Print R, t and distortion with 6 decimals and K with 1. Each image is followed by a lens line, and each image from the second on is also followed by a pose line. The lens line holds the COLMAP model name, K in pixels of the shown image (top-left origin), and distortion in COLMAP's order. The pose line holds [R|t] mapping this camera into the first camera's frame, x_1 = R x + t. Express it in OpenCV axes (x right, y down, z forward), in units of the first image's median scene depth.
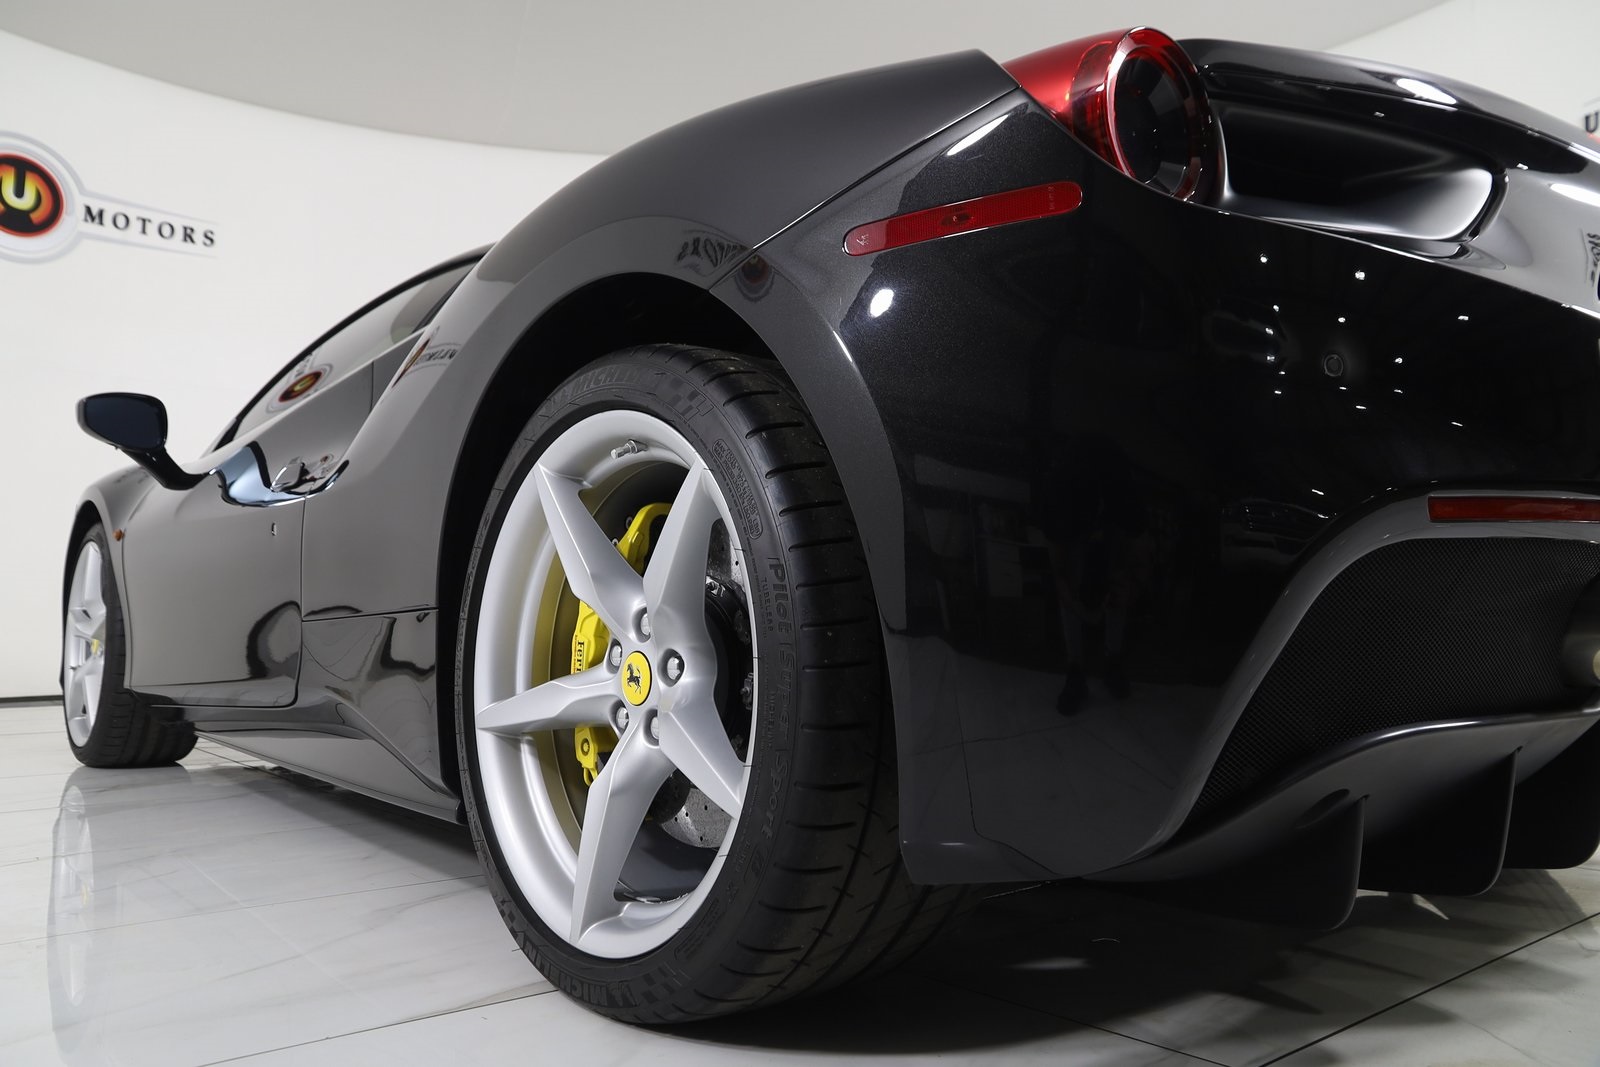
lens RADIAL K [[1253.4, 0, 800.0], [0, 1253.4, 533.5], [0, 0, 1]] dist [-0.082805, 0.118512]
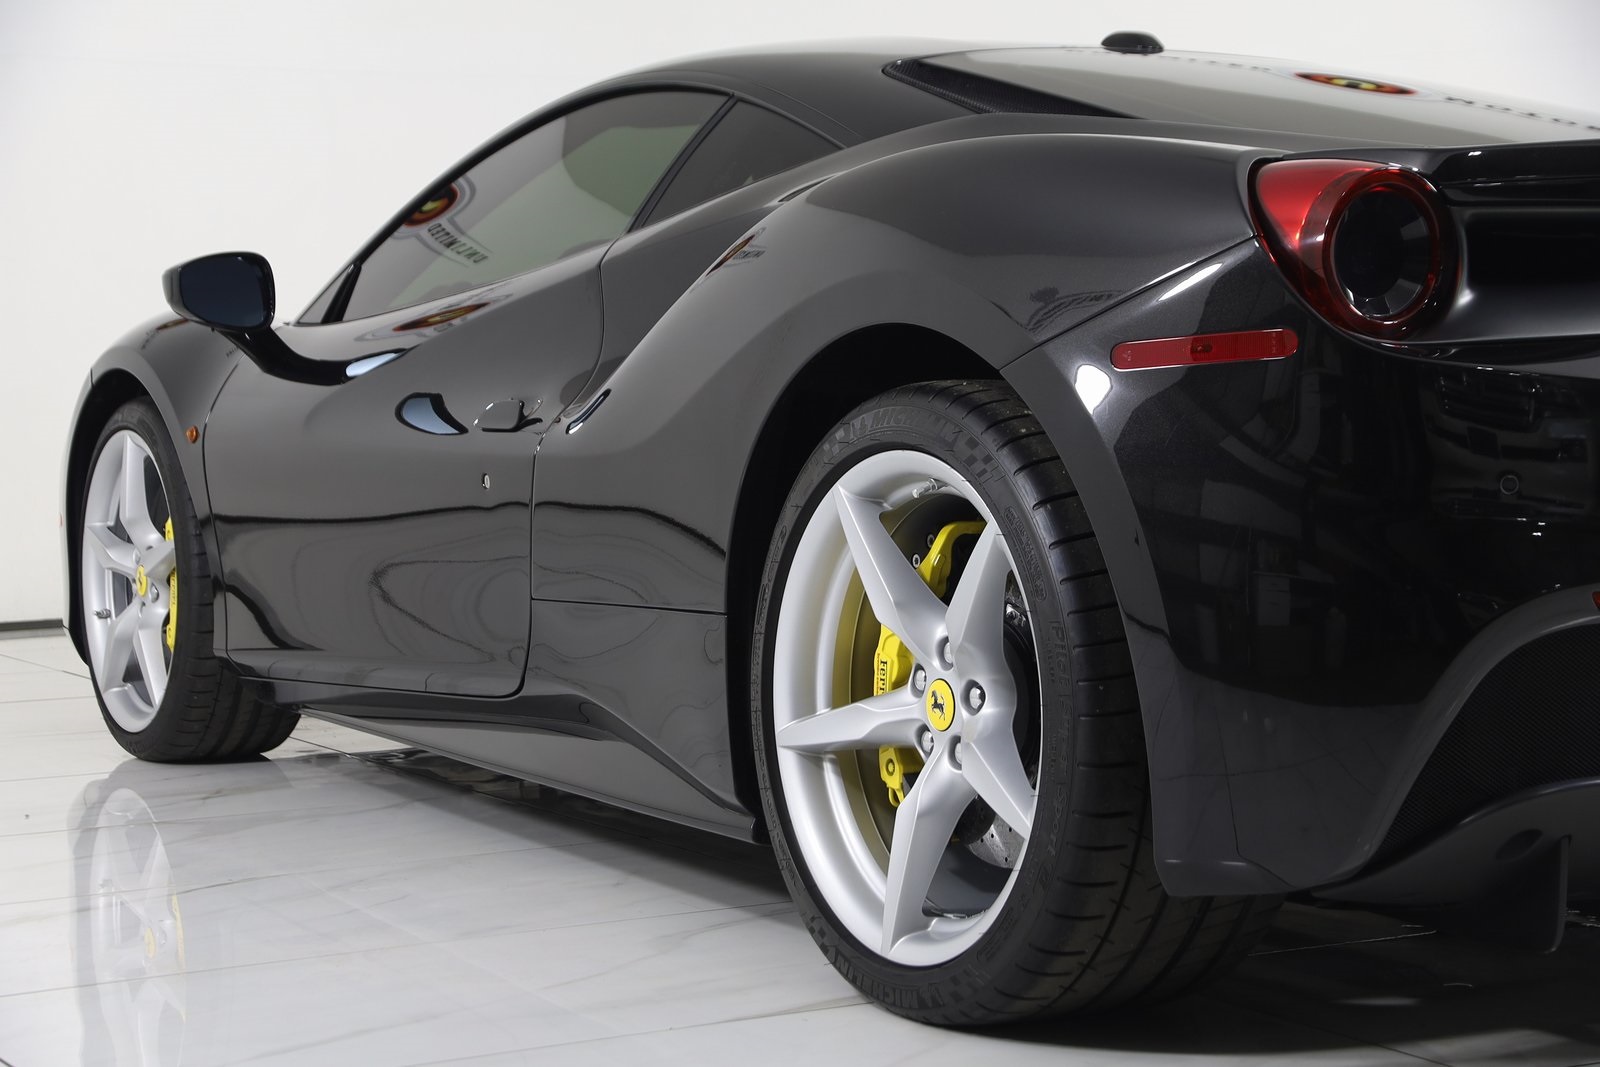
lens RADIAL K [[3173.2, 0, 800.6], [0, 3173.2, 558.5], [0, 0, 1]] dist [0.217956, 0.055184]
pose [[0.984850, 0.000746, -0.173406, 0.208367], [0.022284, 0.991155, 0.130827, -0.346831], [0.171970, -0.132710, 0.976122, -1.550793]]
